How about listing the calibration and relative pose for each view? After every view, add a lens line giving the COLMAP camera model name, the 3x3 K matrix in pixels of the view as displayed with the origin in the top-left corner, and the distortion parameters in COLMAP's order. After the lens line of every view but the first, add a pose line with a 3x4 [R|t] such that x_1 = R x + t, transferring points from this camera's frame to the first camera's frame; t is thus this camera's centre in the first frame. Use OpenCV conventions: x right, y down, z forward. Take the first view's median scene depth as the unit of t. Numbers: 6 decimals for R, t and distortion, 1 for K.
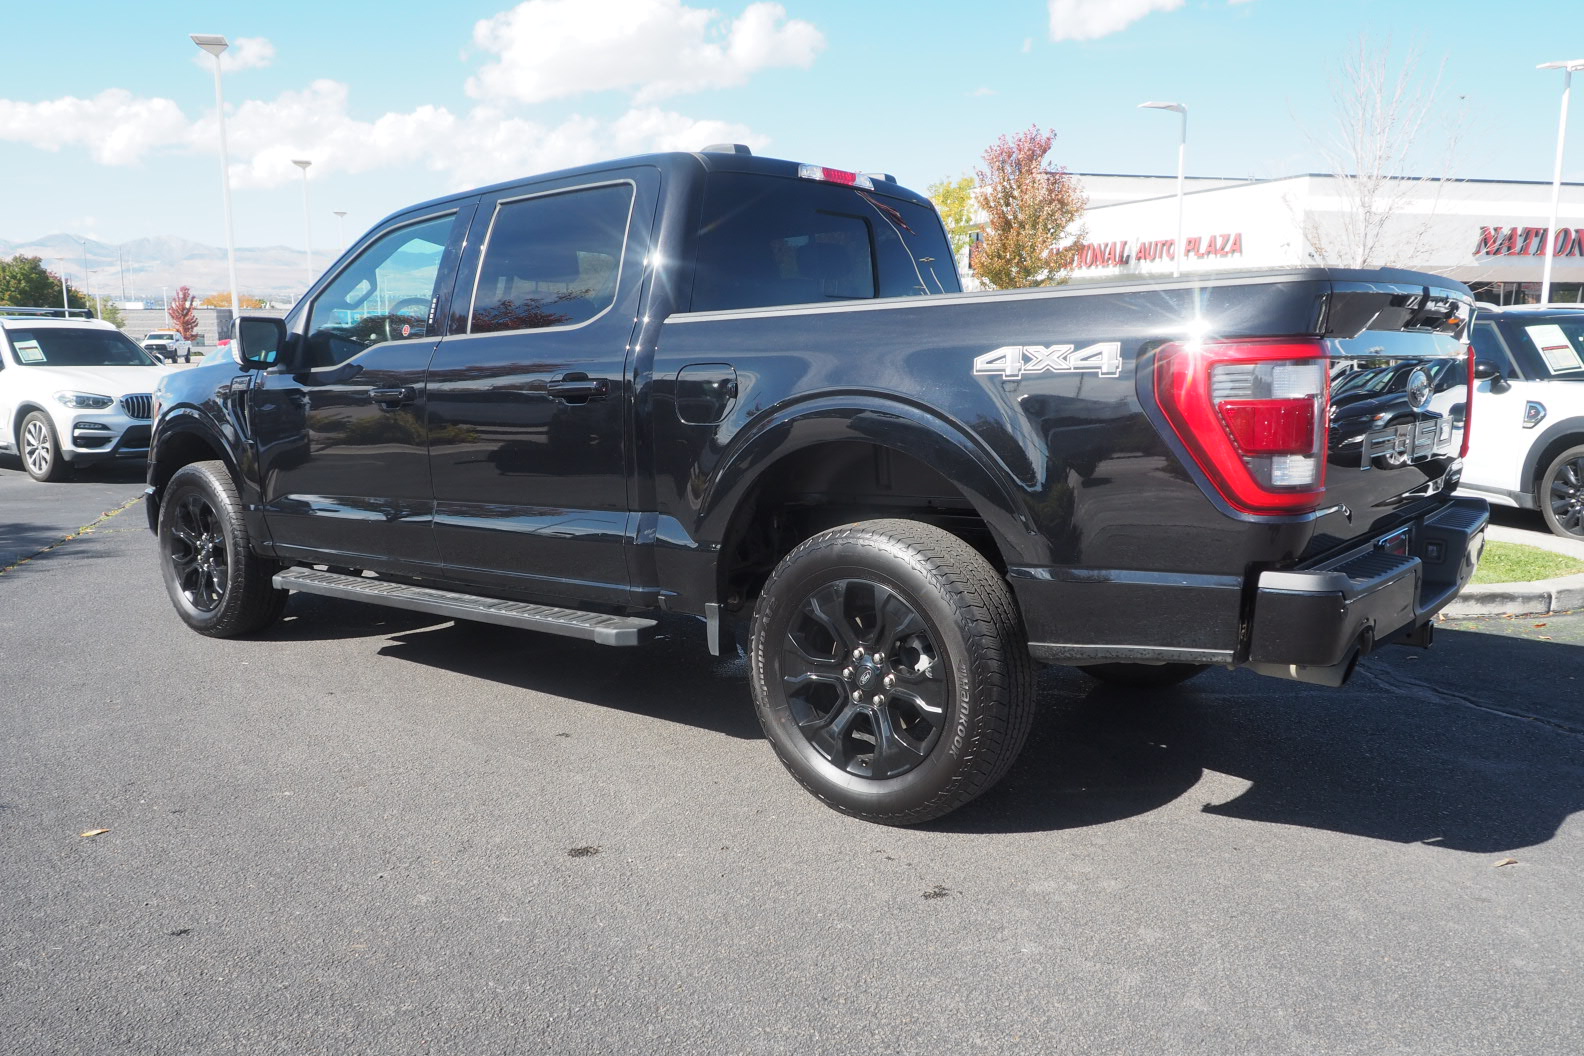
lens RADIAL K [[1221.0, 0, 792.0], [0, 1221.0, 528.0], [0, 0, 1]] dist [-0.006531, -0.003065]
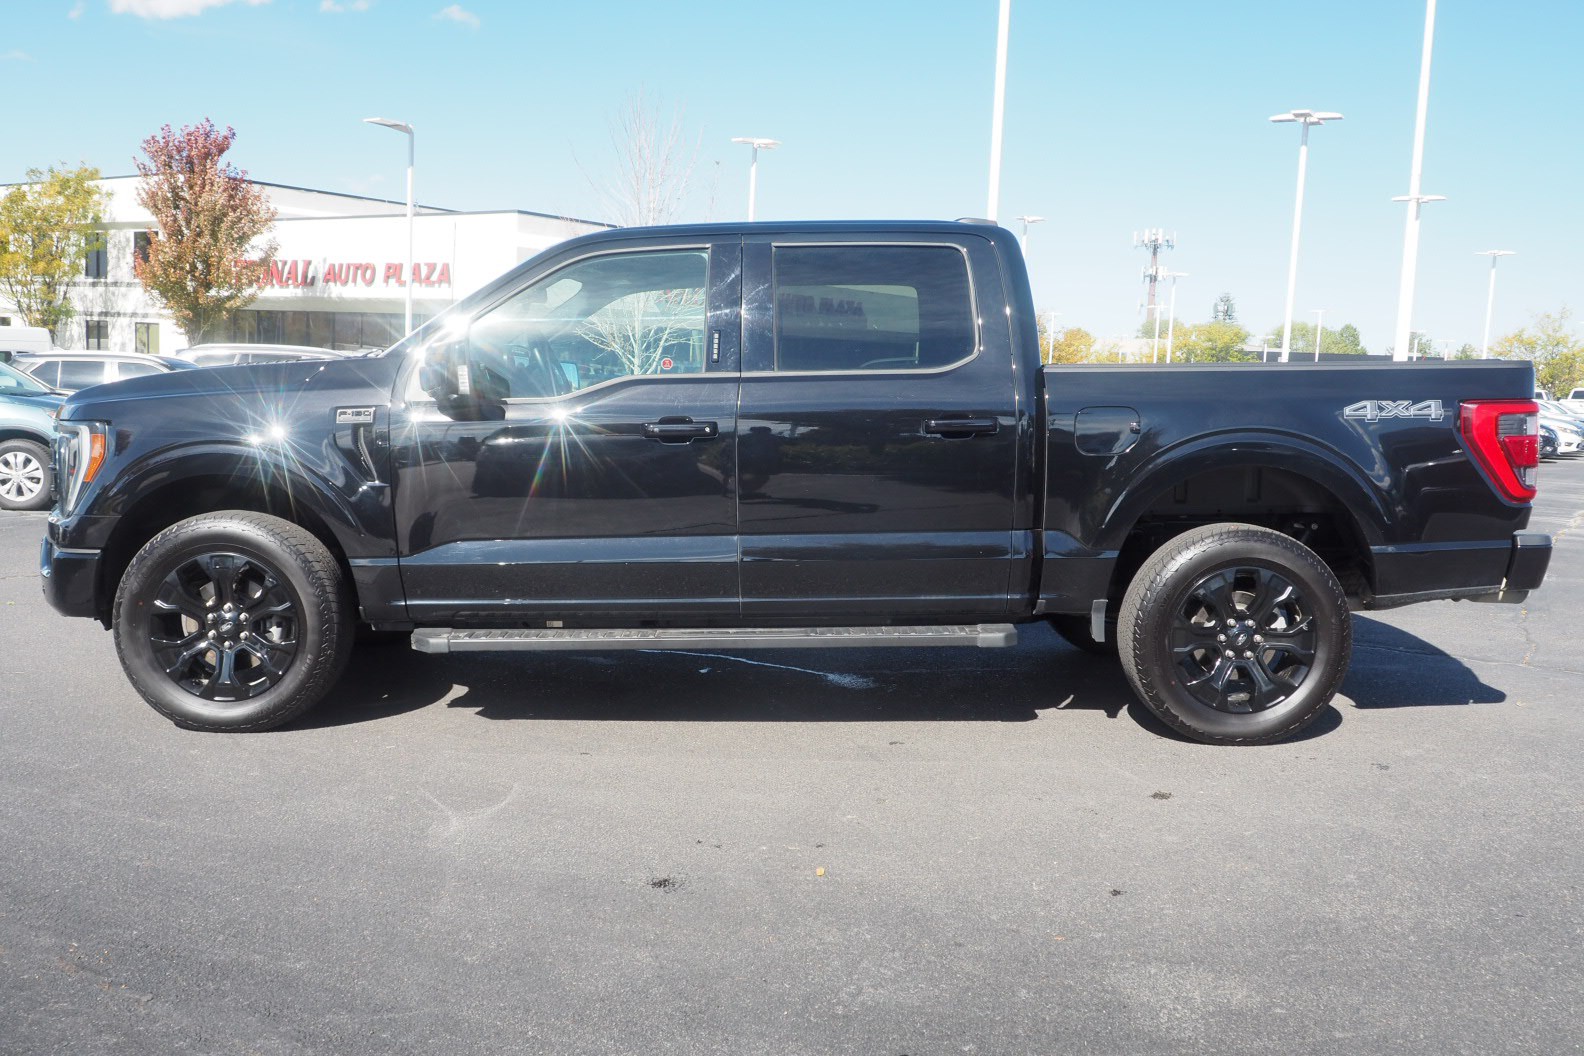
lens RADIAL K [[1358.2, 0, 792.0], [0, 1358.2, 528.0], [0, 0, 1]] dist [-0.015925, -0.002203]
pose [[0.766950, -0.042816, 0.640277, -0.116689], [0.066265, 0.997722, -0.012657, -0.001376], [-0.638277, 0.052136, 0.768040, 0.014060]]
